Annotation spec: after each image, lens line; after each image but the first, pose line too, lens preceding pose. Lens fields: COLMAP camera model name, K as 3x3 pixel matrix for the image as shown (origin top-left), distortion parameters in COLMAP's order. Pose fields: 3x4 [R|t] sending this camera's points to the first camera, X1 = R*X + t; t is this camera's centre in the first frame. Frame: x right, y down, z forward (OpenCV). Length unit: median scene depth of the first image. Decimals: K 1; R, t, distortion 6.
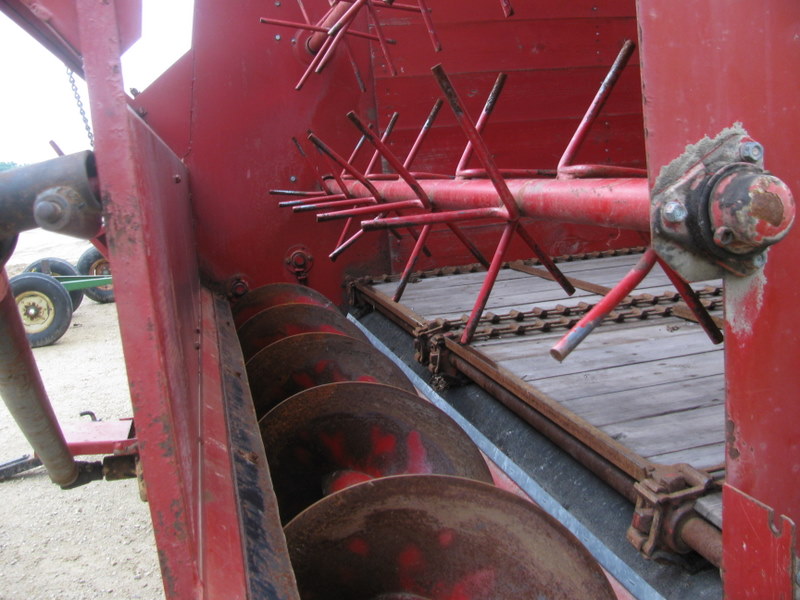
lens RADIAL K [[833.2, 0, 400.0], [0, 833.2, 300.0], [0, 0, 1]] dist [-0.213204, 0.252064]
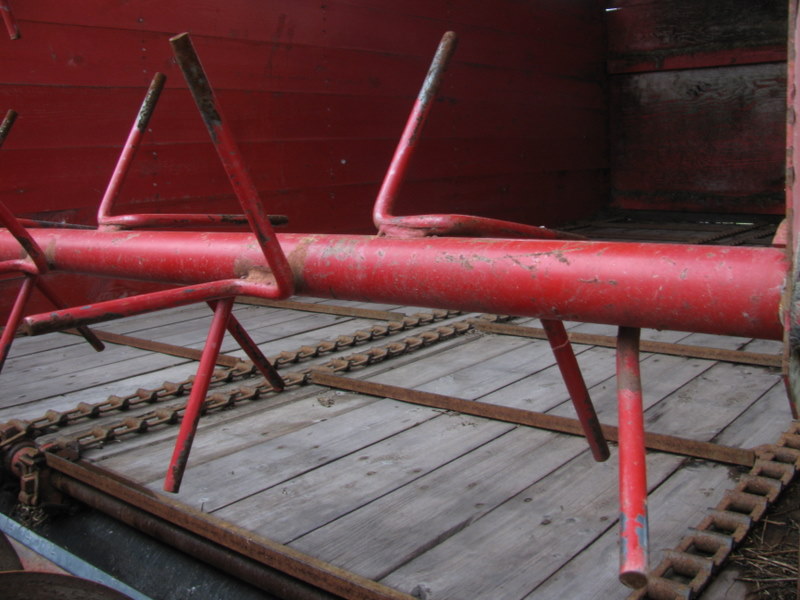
lens RADIAL K [[833.2, 0, 400.0], [0, 833.2, 300.0], [0, 0, 1]] dist [-0.213204, 0.252064]
pose [[0.804005, -0.050738, 0.592454, -0.115521], [0.074568, 0.997091, -0.015803, -0.057950], [-0.589929, 0.056884, 0.805449, 0.322502]]
